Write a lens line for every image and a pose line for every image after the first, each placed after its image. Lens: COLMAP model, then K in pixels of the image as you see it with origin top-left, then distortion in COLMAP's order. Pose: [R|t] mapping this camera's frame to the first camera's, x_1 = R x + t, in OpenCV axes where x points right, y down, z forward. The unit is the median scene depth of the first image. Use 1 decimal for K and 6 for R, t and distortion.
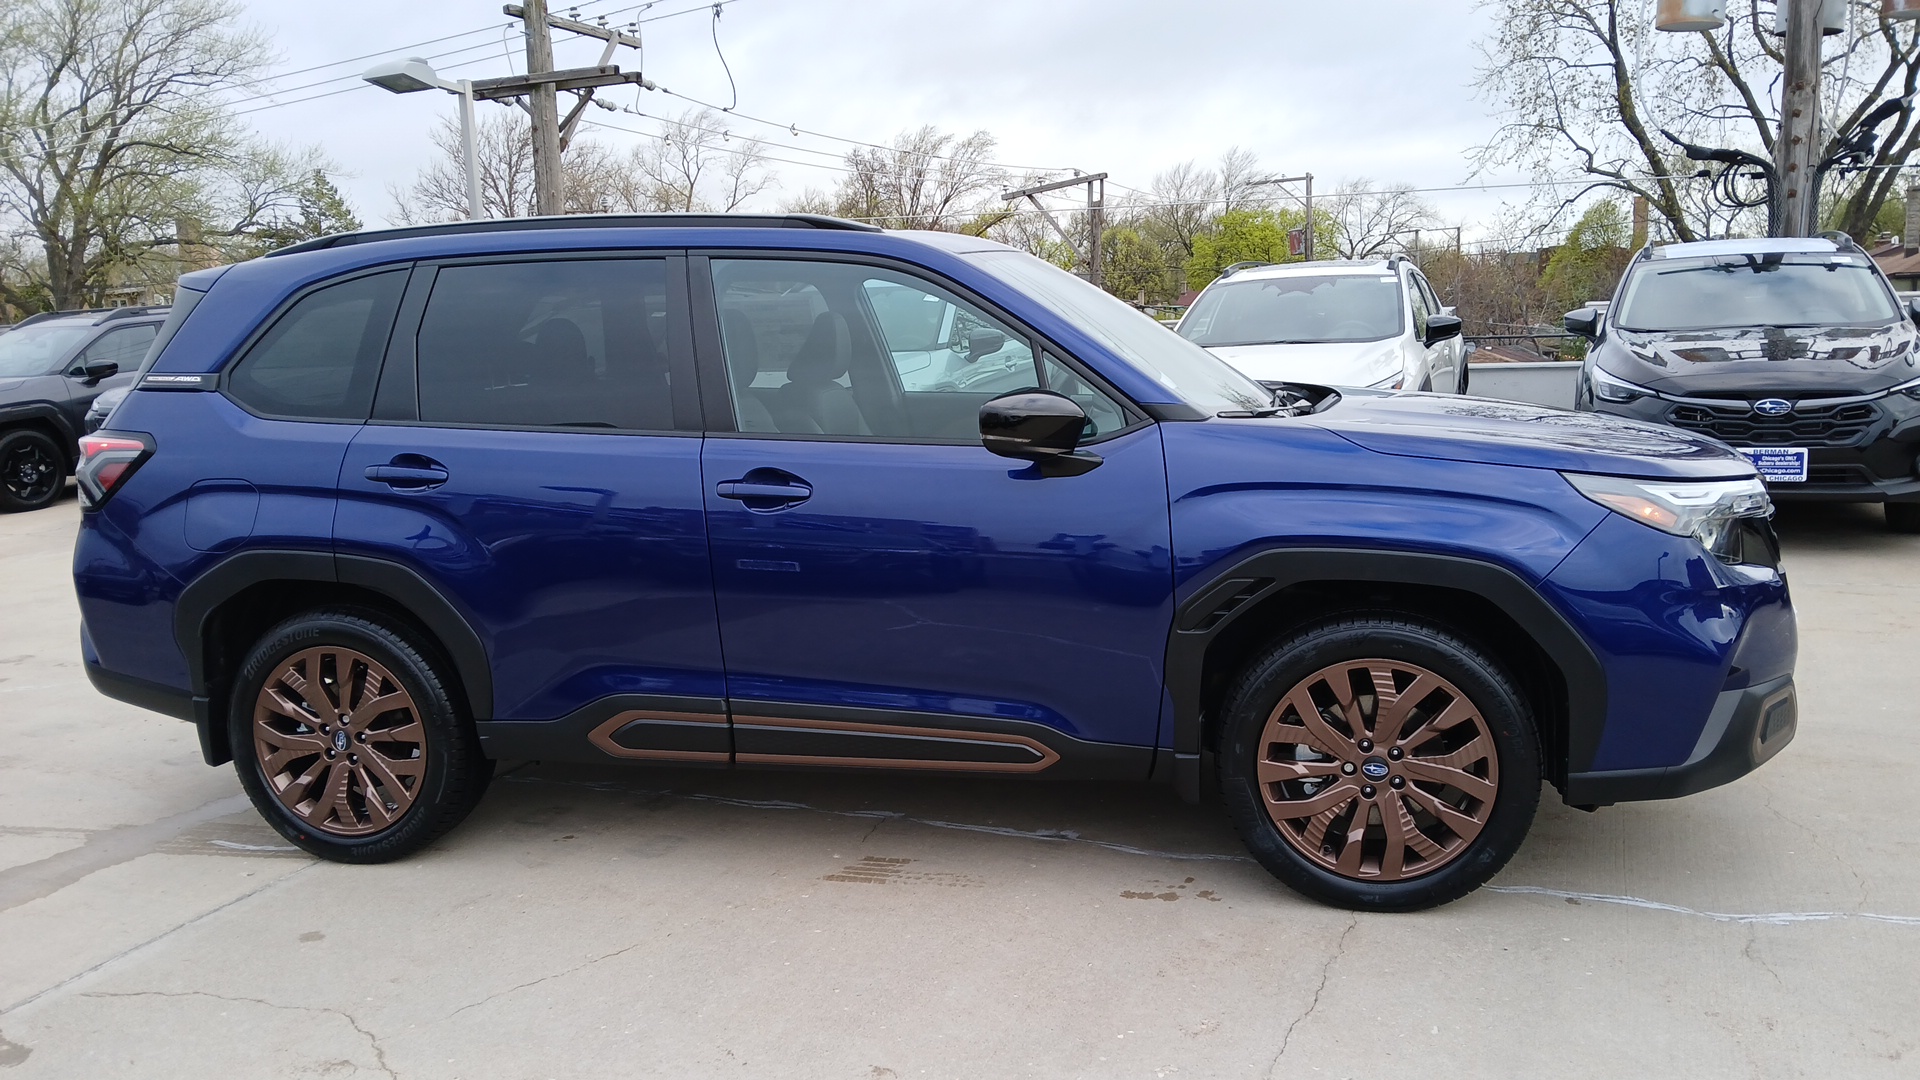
lens RADIAL K [[1445.5, 0, 958.2], [0, 1445.5, 594.9], [0, 0, 1]] dist [0.073436, -0.111894]
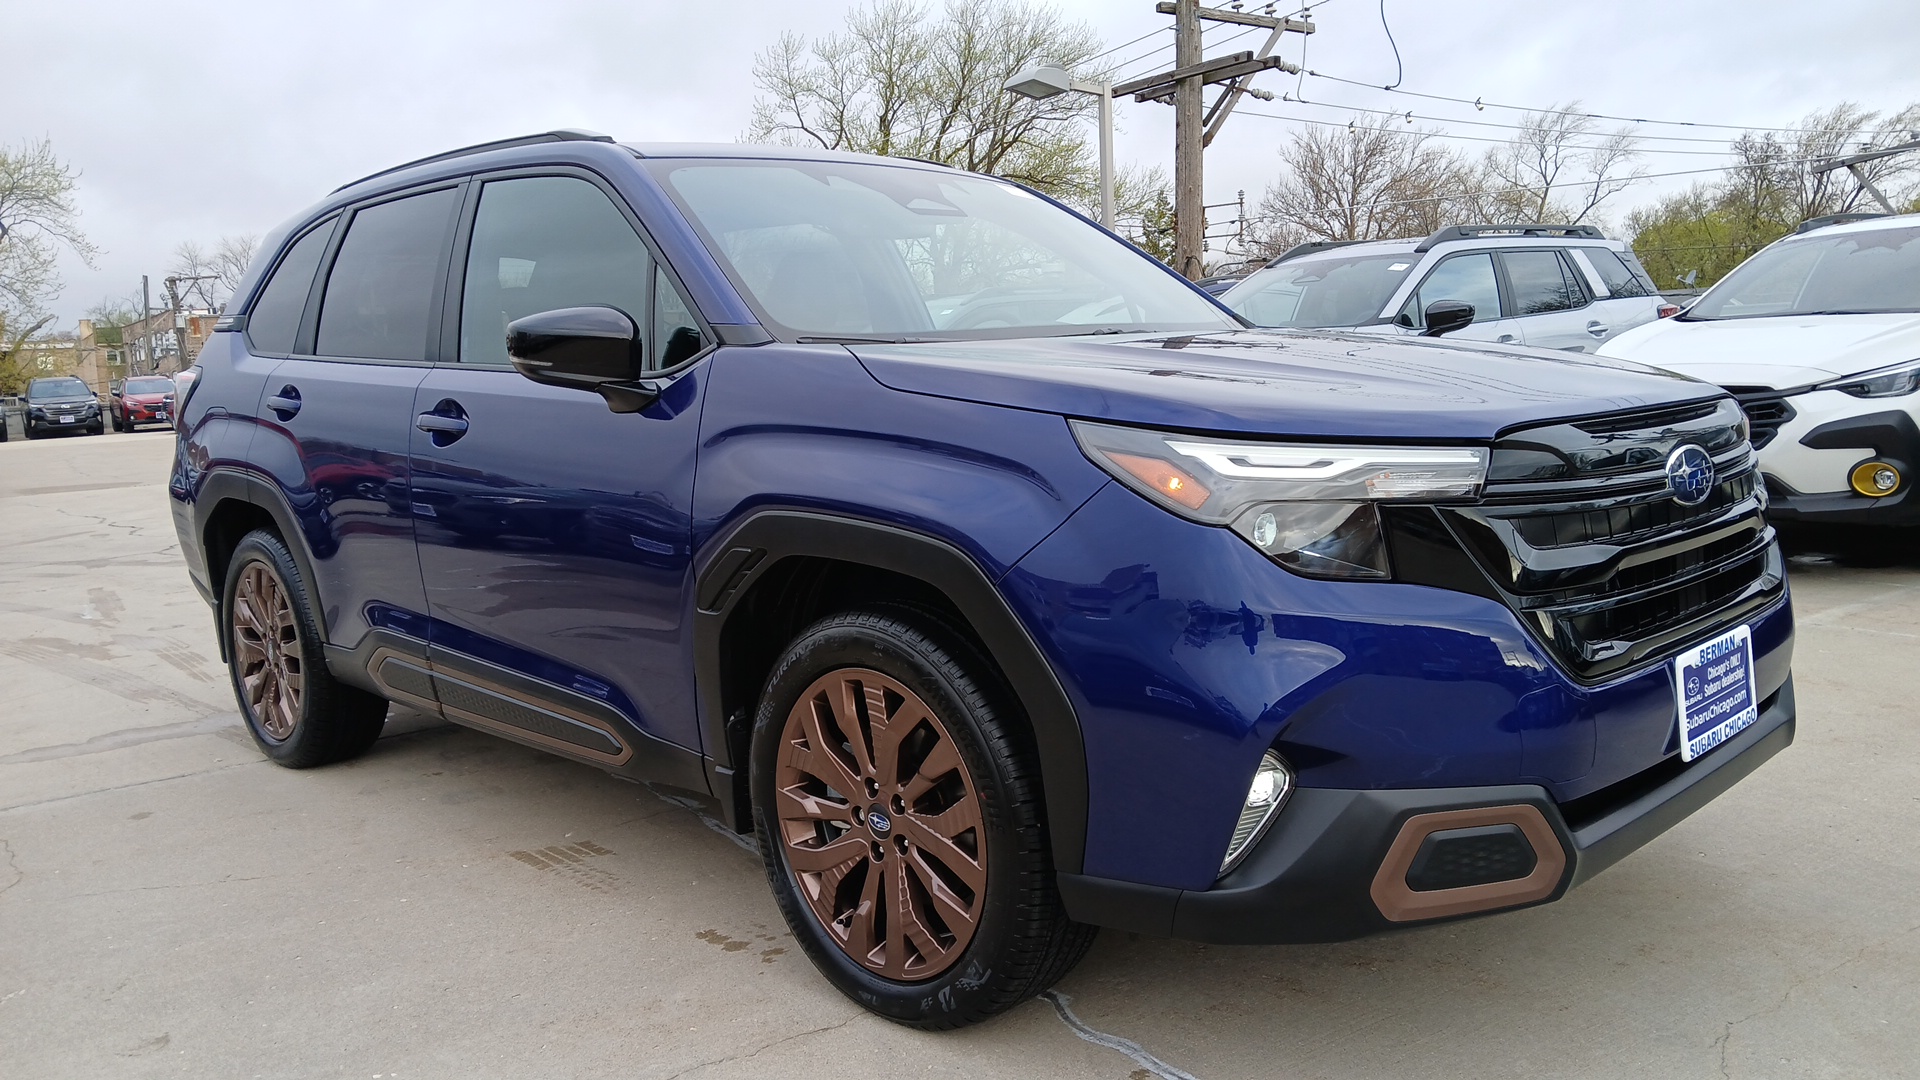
lens RADIAL K [[1445.5, 0, 958.2], [0, 1445.5, 594.9], [0, 0, 1]] dist [0.073436, -0.111894]
pose [[0.861435, 0.088090, -0.500171, 0.670499], [-0.090453, 0.995708, 0.019577, -0.011254], [0.499749, 0.028377, 0.865706, 0.384257]]
